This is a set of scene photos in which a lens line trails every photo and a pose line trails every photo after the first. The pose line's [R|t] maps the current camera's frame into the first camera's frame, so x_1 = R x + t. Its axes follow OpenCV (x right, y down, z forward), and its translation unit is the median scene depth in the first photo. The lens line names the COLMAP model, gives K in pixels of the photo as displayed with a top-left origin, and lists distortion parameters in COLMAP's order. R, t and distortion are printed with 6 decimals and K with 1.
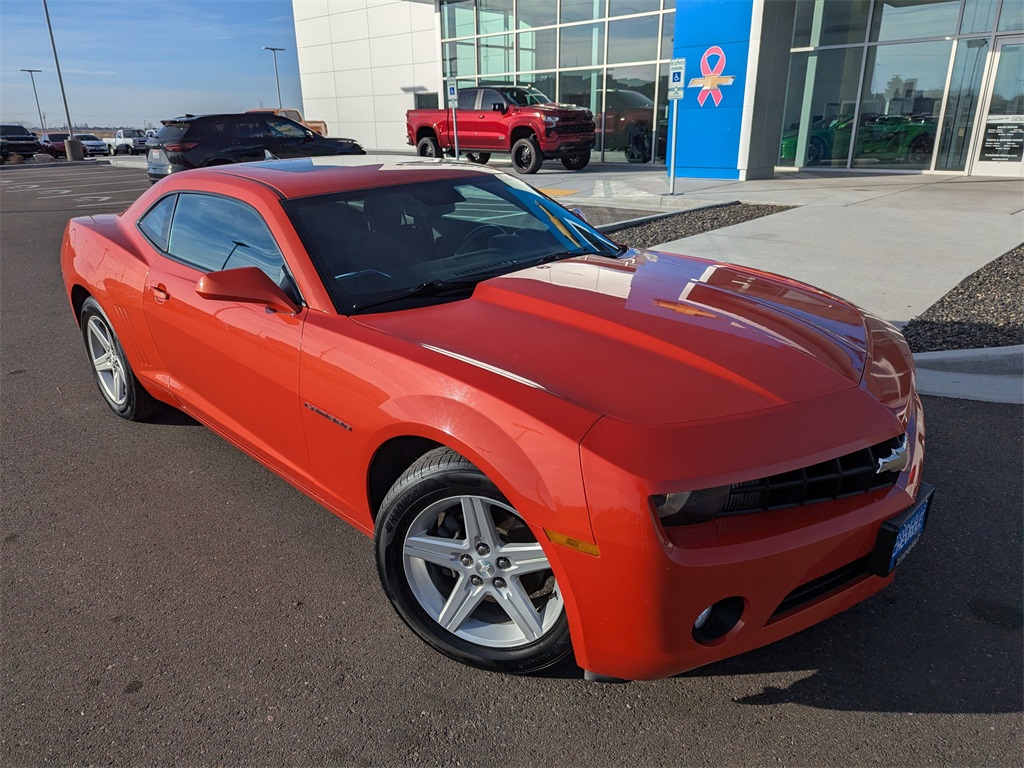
lens RADIAL K [[724.1, 0, 513.9], [0, 724.1, 388.6], [0, 0, 1]] dist [0.071318, -0.057126]
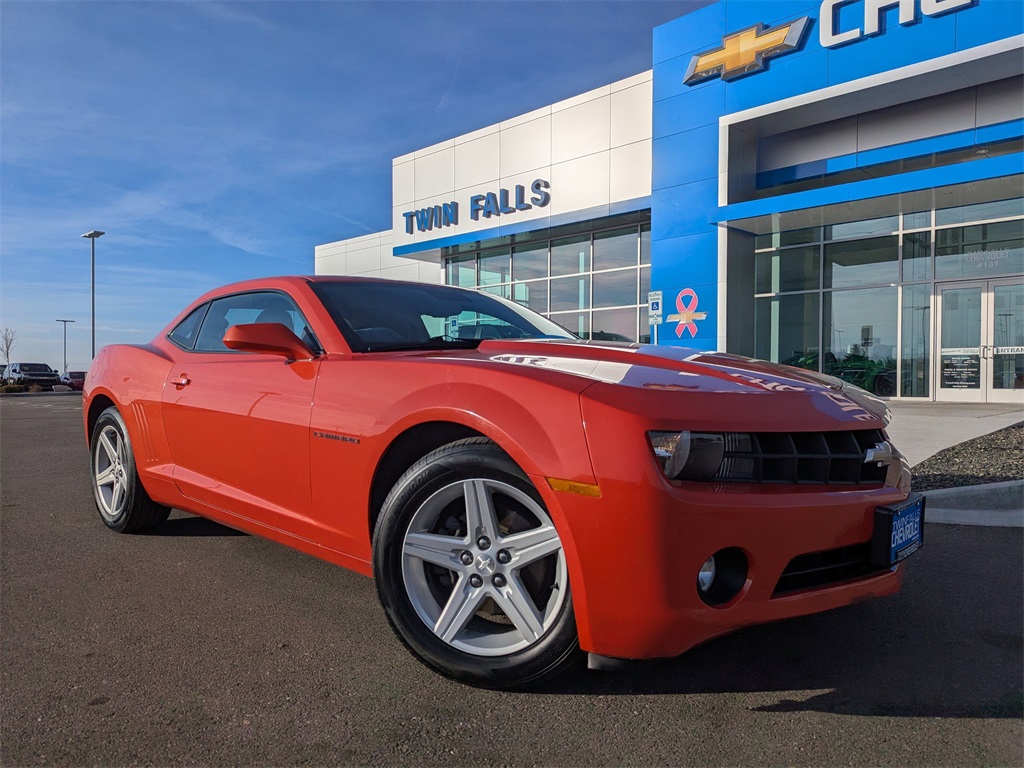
lens RADIAL K [[724.1, 0, 513.9], [0, 724.1, 388.6], [0, 0, 1]] dist [0.071318, -0.057126]
pose [[0.999809, 0.017084, 0.009494, -0.011534], [-0.012942, 0.942672, -0.333470, 0.289923], [-0.014647, 0.333284, 0.942713, -0.008470]]
